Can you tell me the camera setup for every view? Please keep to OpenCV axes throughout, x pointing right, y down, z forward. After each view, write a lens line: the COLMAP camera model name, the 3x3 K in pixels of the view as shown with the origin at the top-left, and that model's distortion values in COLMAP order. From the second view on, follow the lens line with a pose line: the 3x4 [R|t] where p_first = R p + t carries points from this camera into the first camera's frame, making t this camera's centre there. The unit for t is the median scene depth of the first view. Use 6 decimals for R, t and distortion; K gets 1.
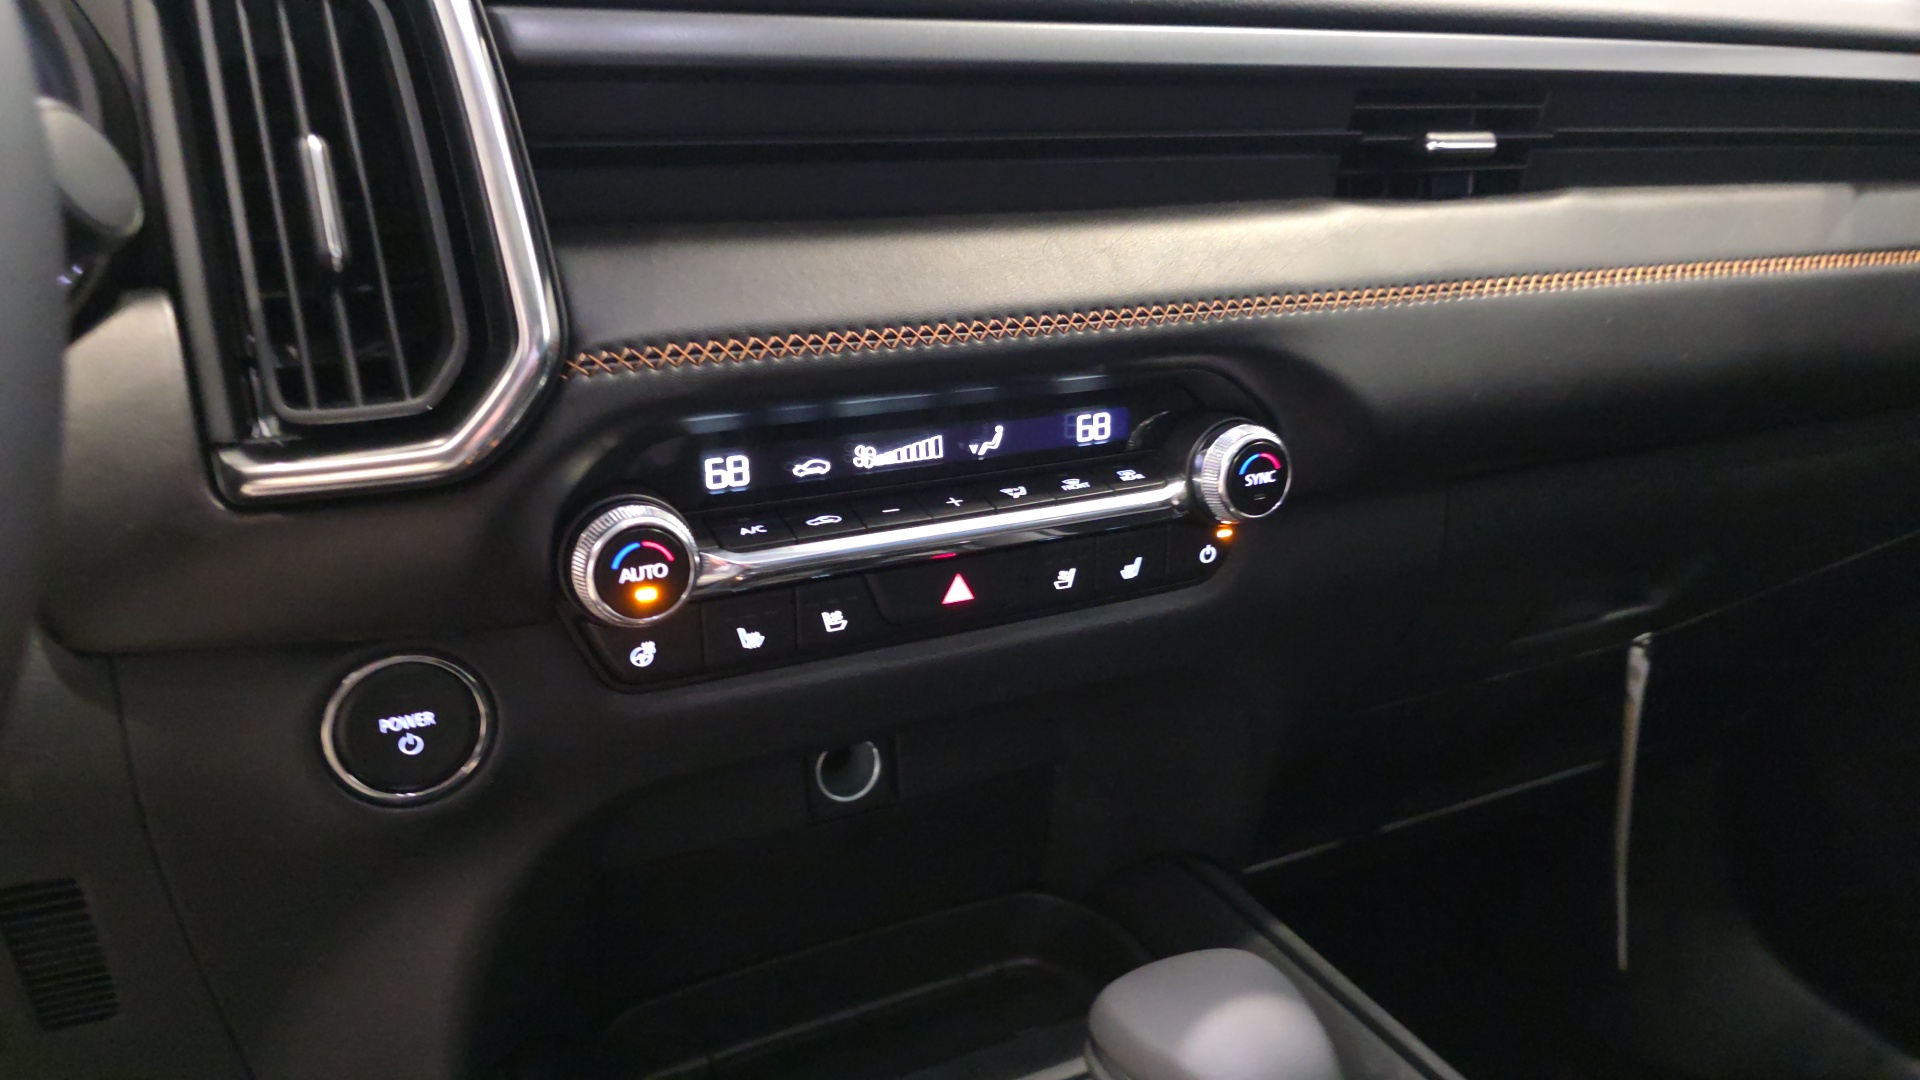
lens RADIAL K [[1291.3, 0, 930.7], [0, 1291.3, 562.7], [0, 0, 1]] dist [0.025224, -0.026215]
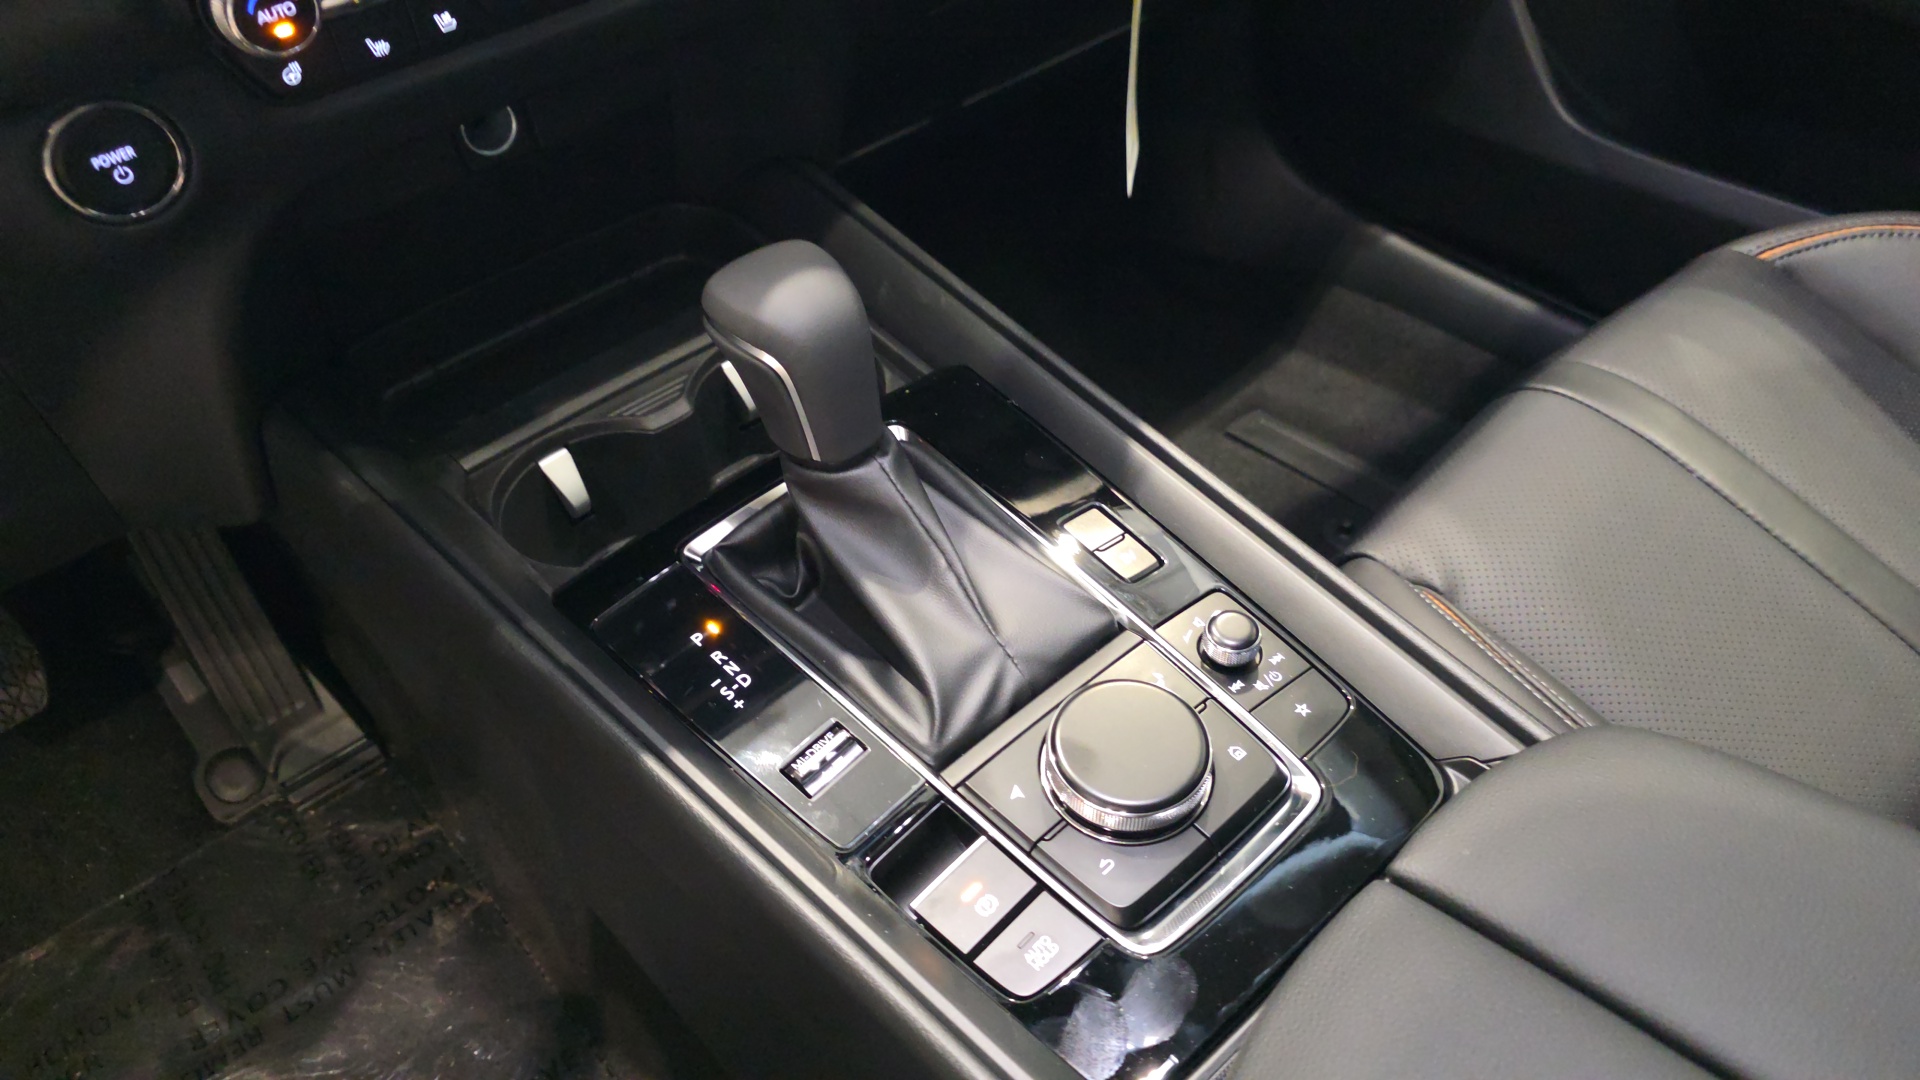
lens RADIAL K [[1291.3, 0, 952.5], [0, 1291.3, 556.2], [0, 0, 1]] dist [0.025224, -0.026215]
pose [[0.961564, -0.192081, 0.196213, 0.053178], [0.062078, 0.848166, 0.526081, -0.156715], [-0.267471, -0.493680, 0.827490, -0.433997]]
